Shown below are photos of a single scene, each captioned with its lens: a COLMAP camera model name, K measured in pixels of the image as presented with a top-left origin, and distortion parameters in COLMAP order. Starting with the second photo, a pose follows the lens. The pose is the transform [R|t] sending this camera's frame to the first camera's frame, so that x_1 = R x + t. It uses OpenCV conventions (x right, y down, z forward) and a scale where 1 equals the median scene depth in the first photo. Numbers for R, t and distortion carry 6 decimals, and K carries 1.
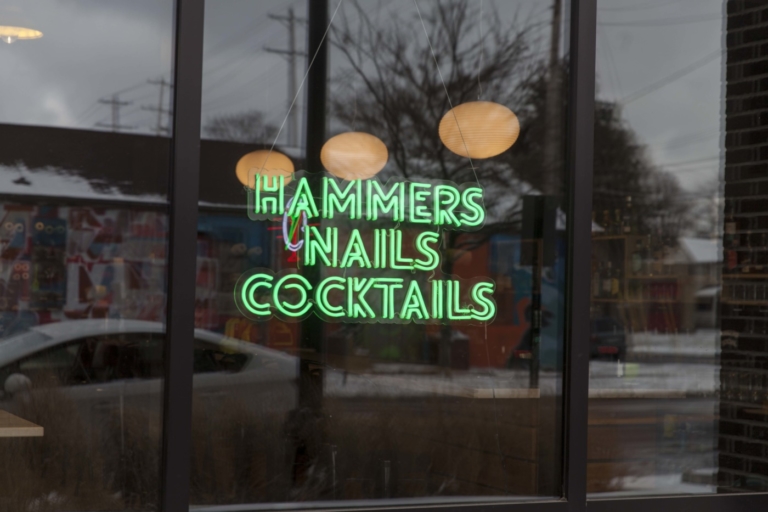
lens RADIAL K [[1474.7, 0, 384.3], [0, 1474.7, 256.0], [0, 0, 1]] dist [-0.006206, 0.000000]
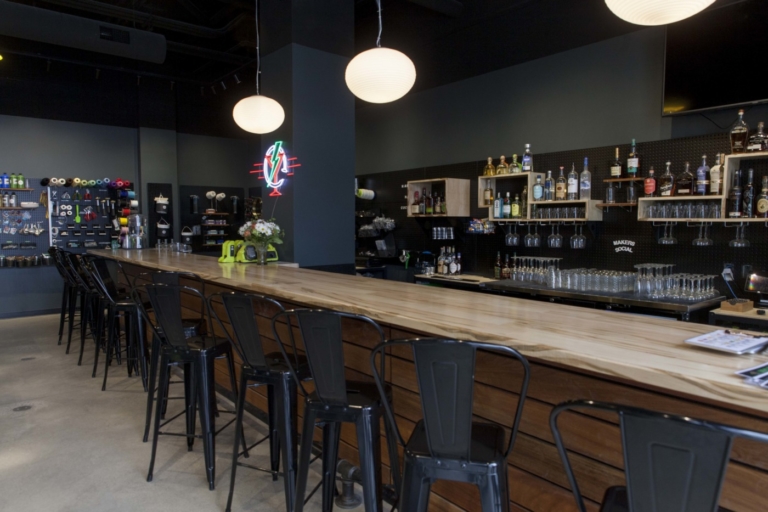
lens RADIAL K [[533.3, 0, 382.5], [0, 533.3, 257.2], [0, 0, 1]] dist [0.009671, 0.001788]
pose [[0.965409, -0.042439, 0.257264, -0.096645], [0.016330, 0.994569, 0.102789, 0.011014], [-0.260229, -0.095032, 0.960859, 0.534296]]
